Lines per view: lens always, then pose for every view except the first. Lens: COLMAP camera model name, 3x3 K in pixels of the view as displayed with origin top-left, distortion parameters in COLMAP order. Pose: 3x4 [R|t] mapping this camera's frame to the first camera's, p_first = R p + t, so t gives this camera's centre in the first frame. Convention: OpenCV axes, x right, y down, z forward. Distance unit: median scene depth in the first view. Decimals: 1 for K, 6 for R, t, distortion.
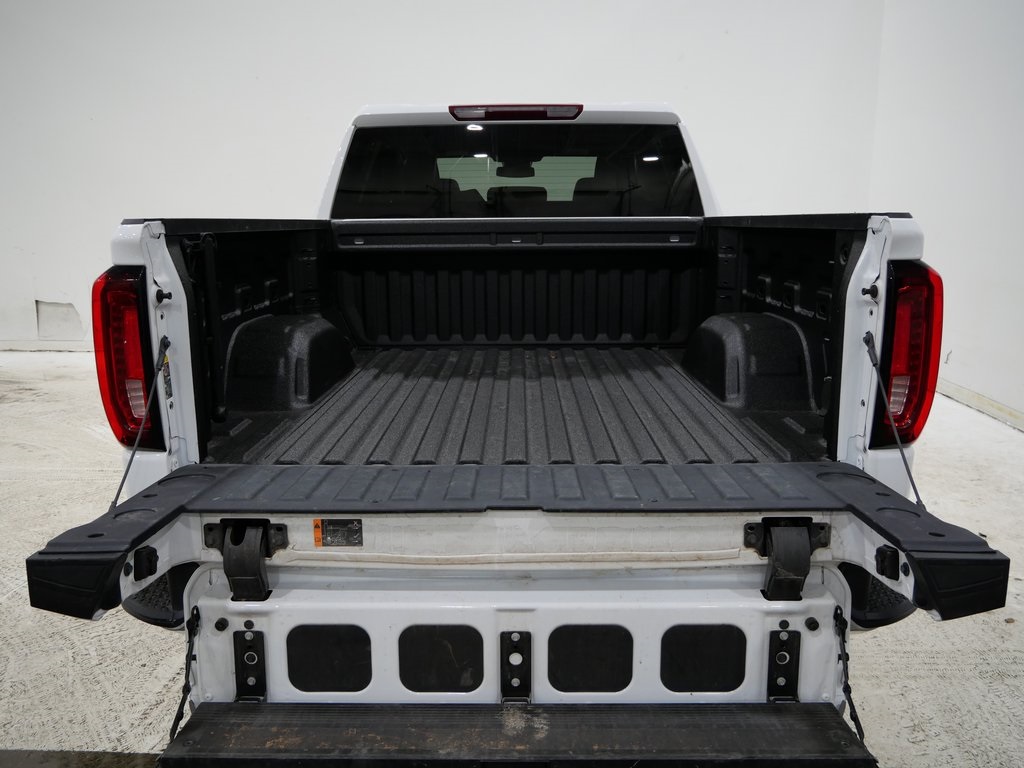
lens RADIAL K [[831.4, 0, 512.0], [0, 831.4, 384.0], [0, 0, 1]] dist [-0.037408, 0.004241]
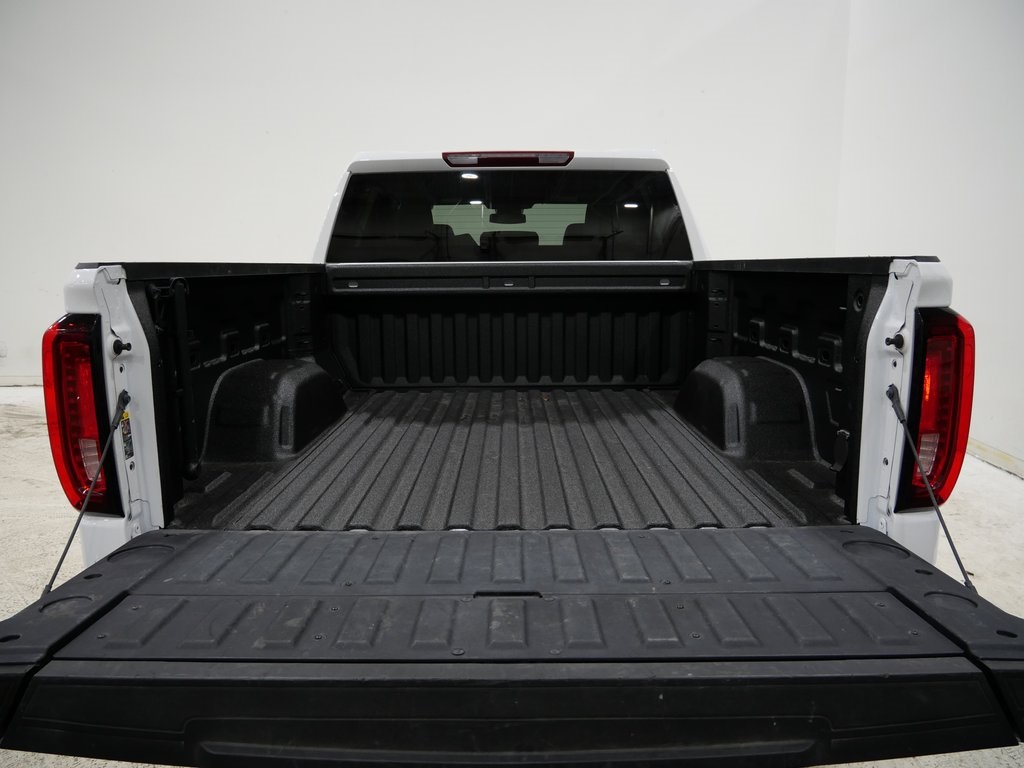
lens RADIAL K [[745.5, 0, 512.0], [0, 745.5, 384.0], [0, 0, 1]] dist [-0.043688, 0.006749]
pose [[0.999952, -0.001550, 0.009692, 0.000224], [0.001889, 0.999381, -0.035116, -0.029219], [-0.009631, 0.035132, 0.999336, 0.148301]]
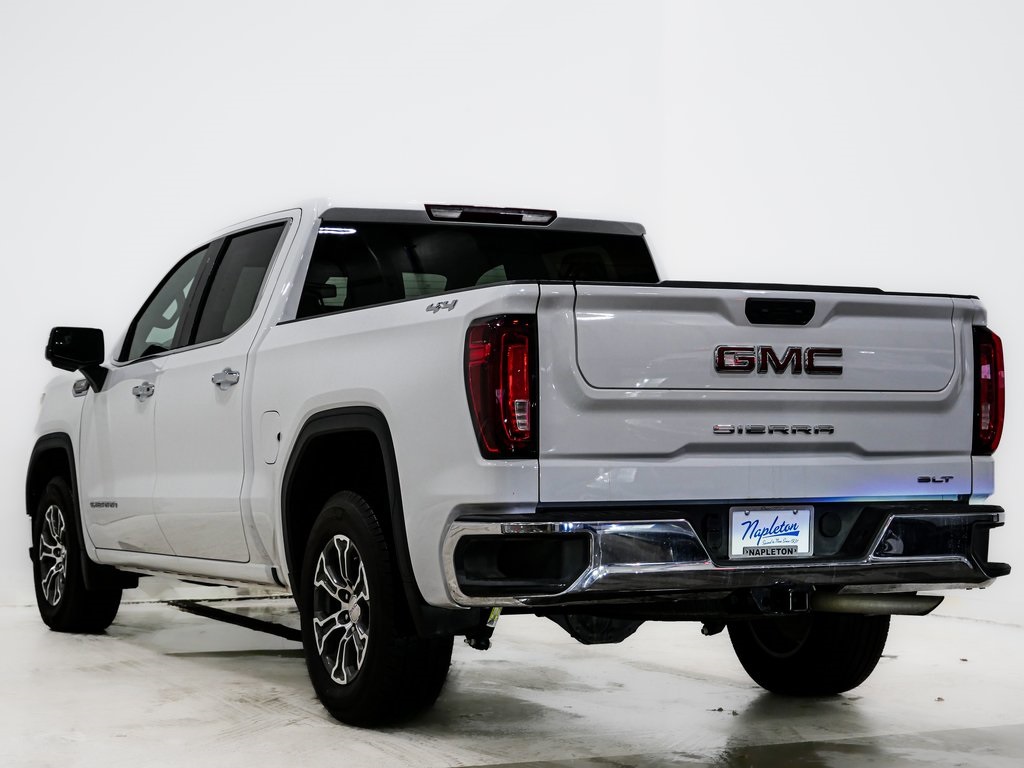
lens RADIAL K [[2093.8, 0, 512.0], [0, 2093.8, 384.0], [0, 0, 1]] dist [0.019479, -0.263514]
pose [[0.888983, 0.015954, 0.457662, -1.588268], [0.093028, 0.972263, -0.214595, 0.542546], [-0.448391, 0.233346, 0.862841, -1.481951]]
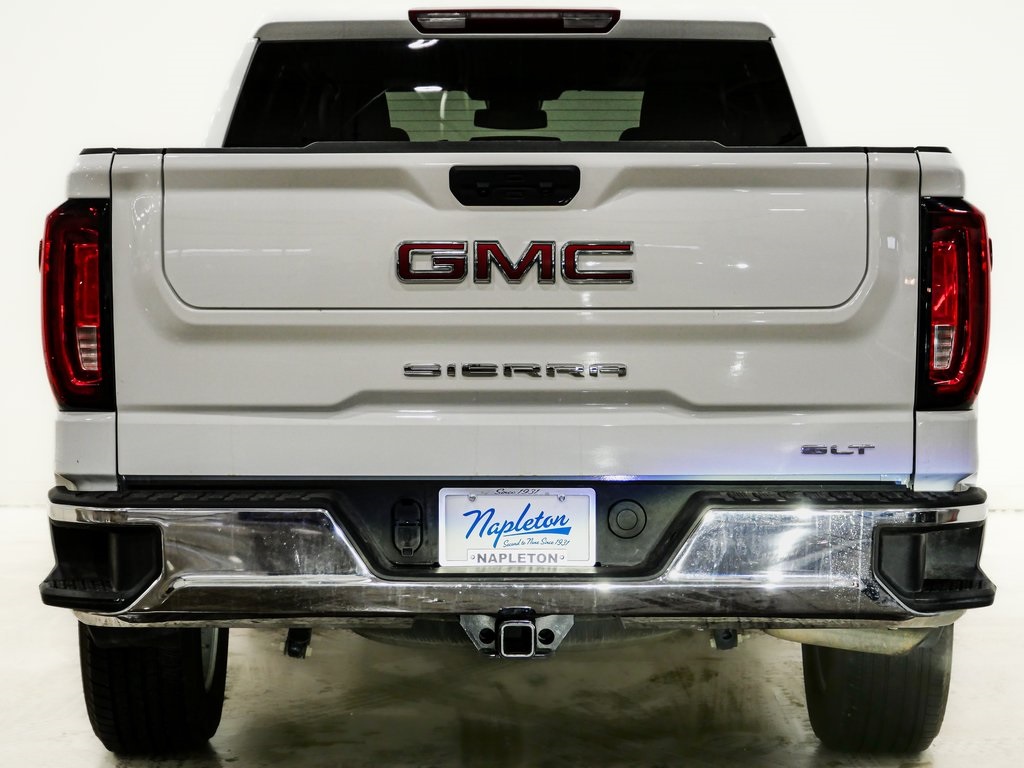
lens RADIAL K [[2572.1, 0, 512.0], [0, 2572.1, 384.0], [0, 0, 1]] dist [-0.085244, 0.056869]
pose [[0.999950, 0.005849, 0.008155, -0.017497], [-0.004505, 0.987751, -0.155976, 0.389237], [-0.008967, 0.155931, 0.987727, -1.380920]]
